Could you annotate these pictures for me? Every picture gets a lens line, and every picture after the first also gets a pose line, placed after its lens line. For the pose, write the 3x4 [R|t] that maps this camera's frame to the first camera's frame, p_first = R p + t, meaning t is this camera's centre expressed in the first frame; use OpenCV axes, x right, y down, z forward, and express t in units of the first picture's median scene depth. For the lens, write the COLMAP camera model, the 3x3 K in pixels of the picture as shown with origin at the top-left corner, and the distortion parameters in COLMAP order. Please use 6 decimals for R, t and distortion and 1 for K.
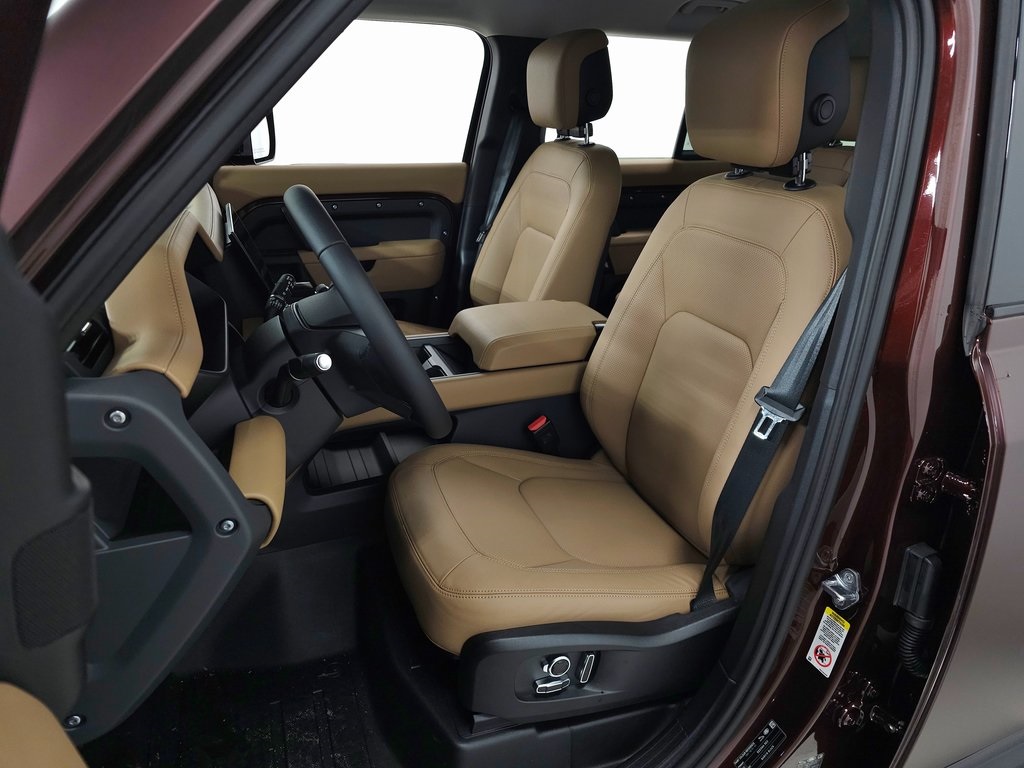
lens RADIAL K [[694.6, 0, 512.1], [0, 694.6, 382.4], [0, 0, 1]] dist [0.048282, -0.054164]
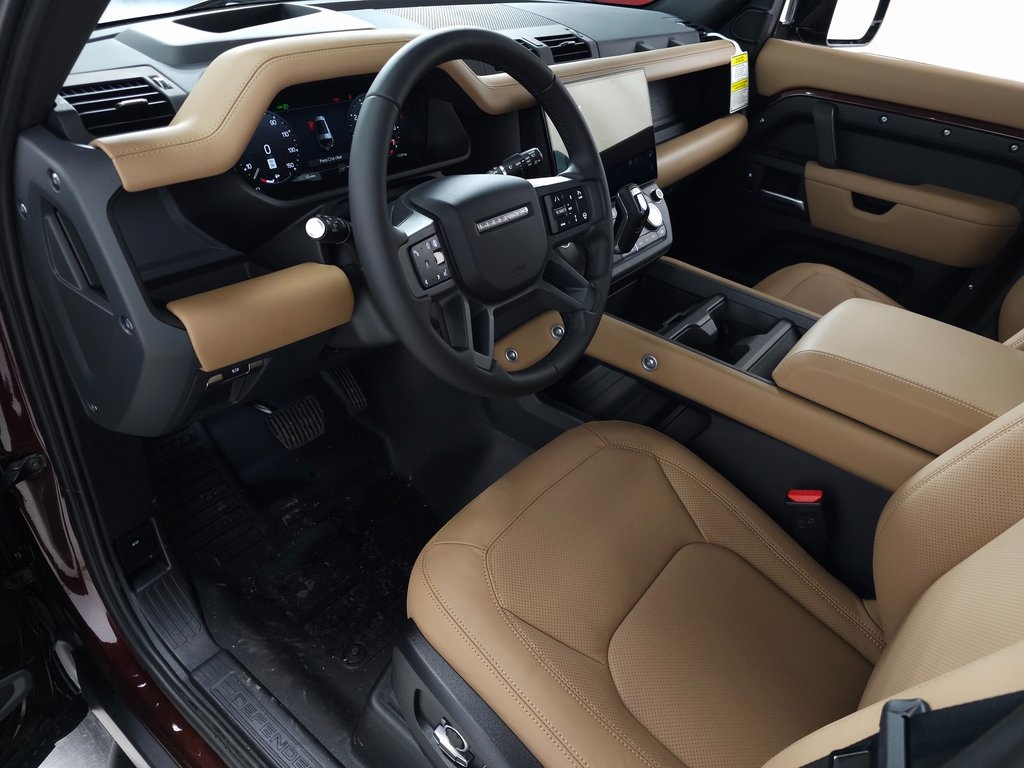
lens RADIAL K [[674.0, 0, 511.8], [0, 674.0, 387.2], [0, 0, 1]] dist [0.022530, -0.000016]
pose [[0.481704, 0.496929, -0.721819, 0.308235], [-0.389134, 0.859313, 0.331897, -0.128536], [0.785198, 0.121008, 0.607306, 0.394802]]
